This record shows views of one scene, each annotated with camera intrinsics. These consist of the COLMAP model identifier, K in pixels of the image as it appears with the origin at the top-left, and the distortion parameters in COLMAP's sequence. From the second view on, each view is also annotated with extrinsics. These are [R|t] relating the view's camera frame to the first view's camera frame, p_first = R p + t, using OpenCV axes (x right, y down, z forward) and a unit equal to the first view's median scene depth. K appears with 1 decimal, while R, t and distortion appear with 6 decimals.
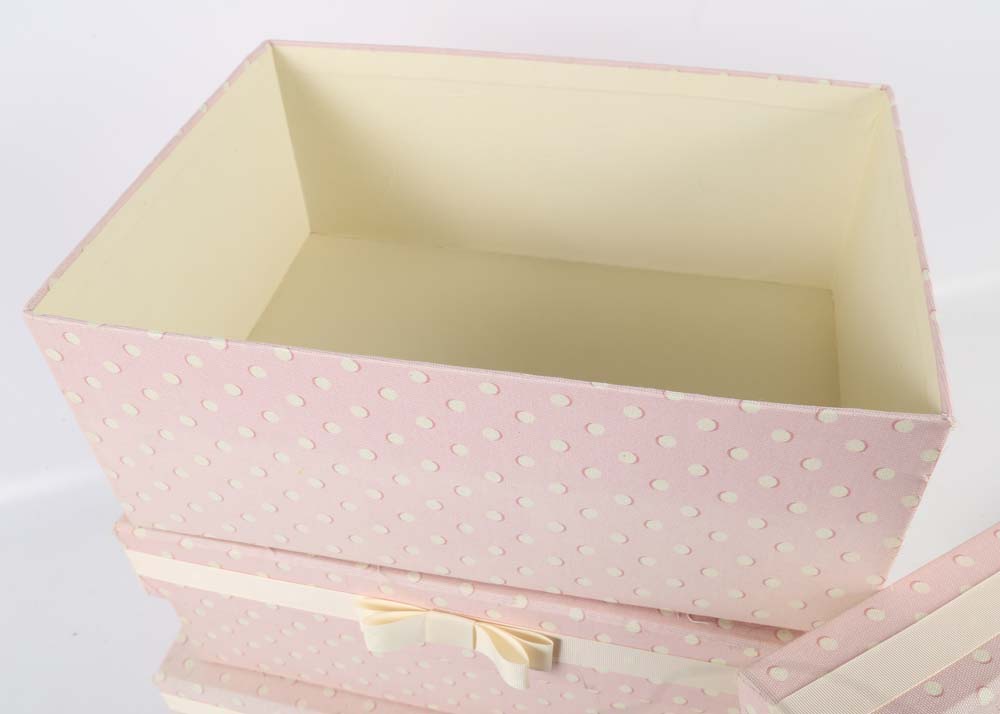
lens RADIAL K [[854.1, 0, 501.7], [0, 854.1, 311.6], [0, 0, 1]] dist [-0.044606, -0.001535]
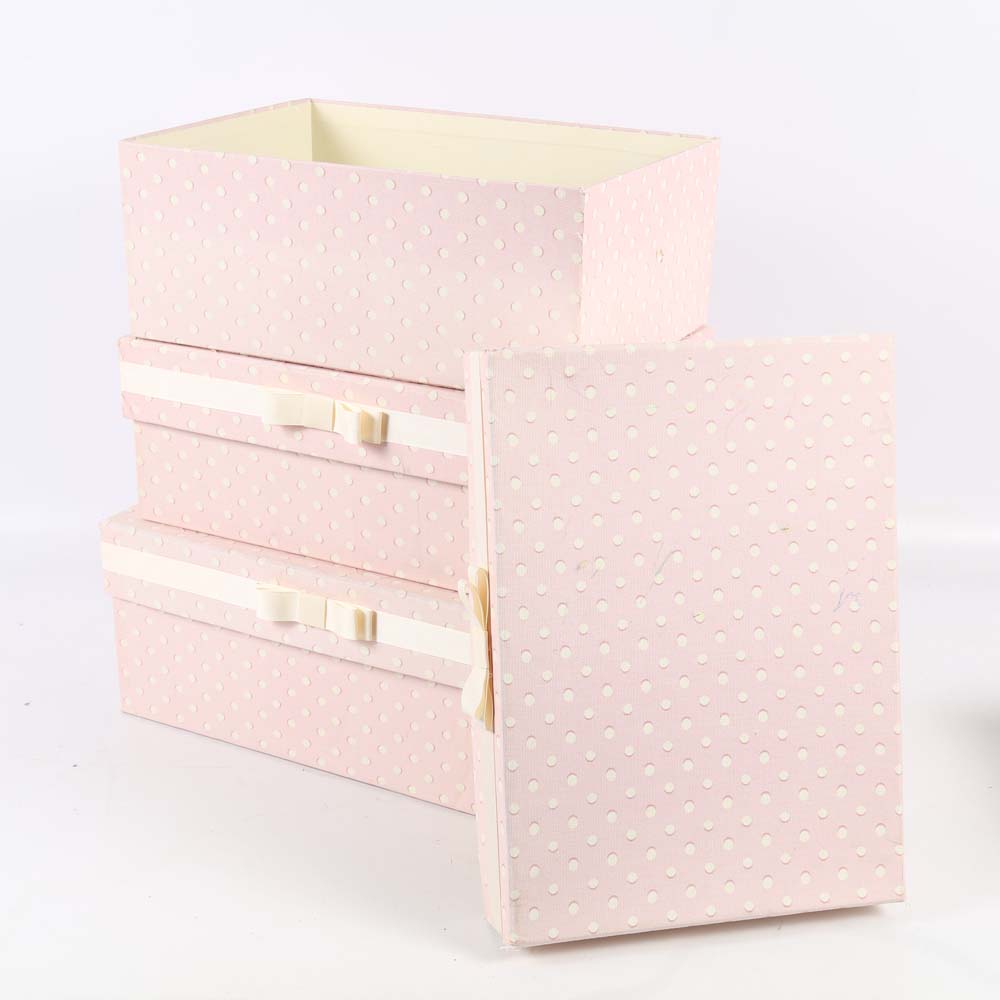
lens RADIAL K [[1572.0, 0, 500.0], [0, 1572.0, 500.0], [0, 0, 1]] dist [0.005823, 0.039265]
pose [[0.966852, 0.130099, -0.219709, 0.842221], [-0.201038, 0.918356, -0.340891, 1.367842], [0.157421, 0.373761, 0.914069, -1.323456]]
